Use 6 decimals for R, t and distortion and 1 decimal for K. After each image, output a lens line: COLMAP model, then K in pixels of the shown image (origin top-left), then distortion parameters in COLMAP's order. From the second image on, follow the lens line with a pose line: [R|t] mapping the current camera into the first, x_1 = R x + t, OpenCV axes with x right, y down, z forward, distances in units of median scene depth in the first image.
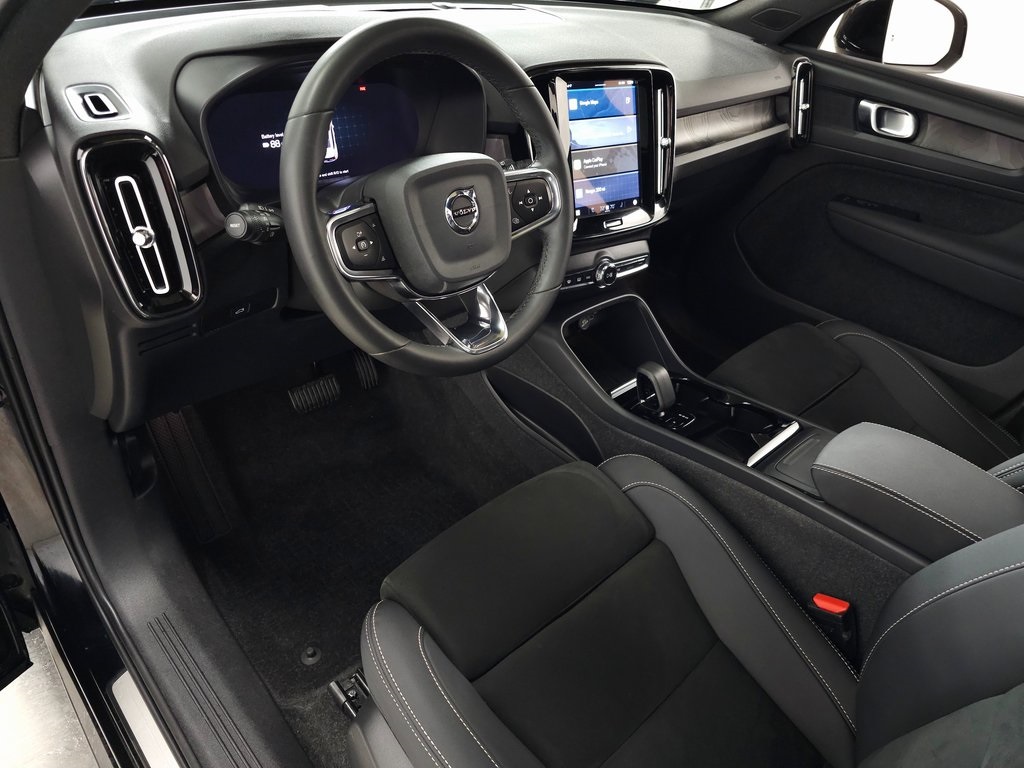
lens RADIAL K [[709.9, 0, 512.0], [0, 709.9, 384.0], [0, 0, 1]] dist [0.050794, -0.045467]
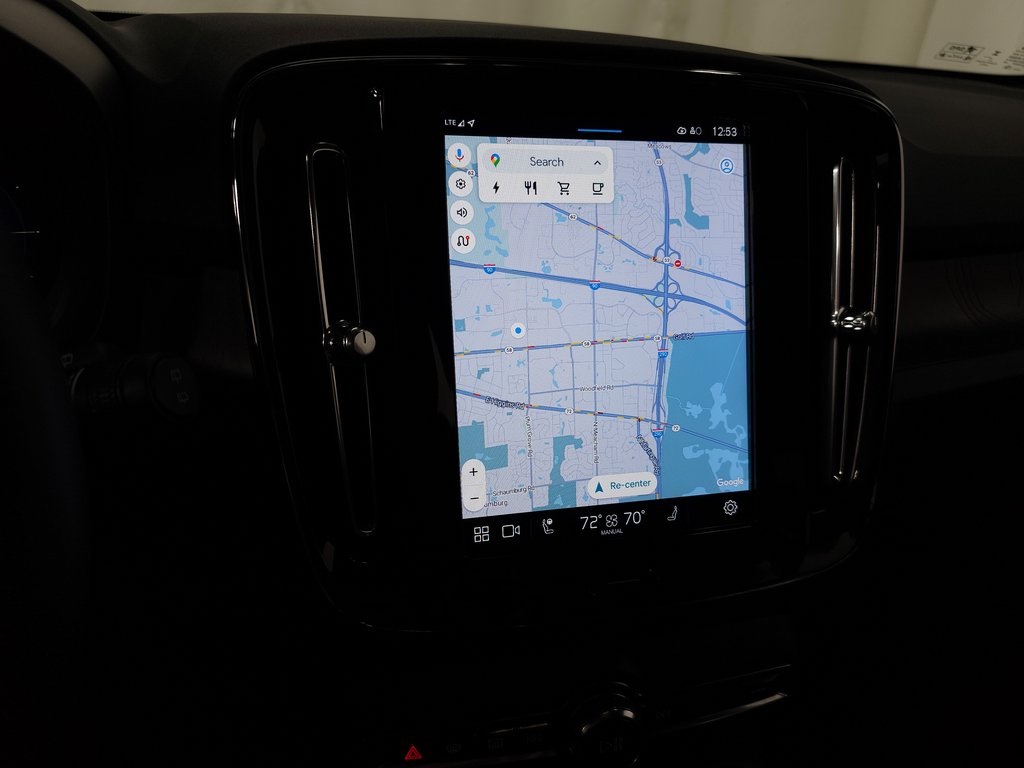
lens RADIAL K [[695.0, 0, 508.6], [0, 695.0, 383.7], [0, 0, 1]] dist [0.036150, -0.042996]
pose [[0.922262, 0.090509, -0.375820, 0.202020], [-0.171014, 0.967421, -0.186683, -0.246113], [0.346680, 0.236441, 0.907694, 0.723634]]
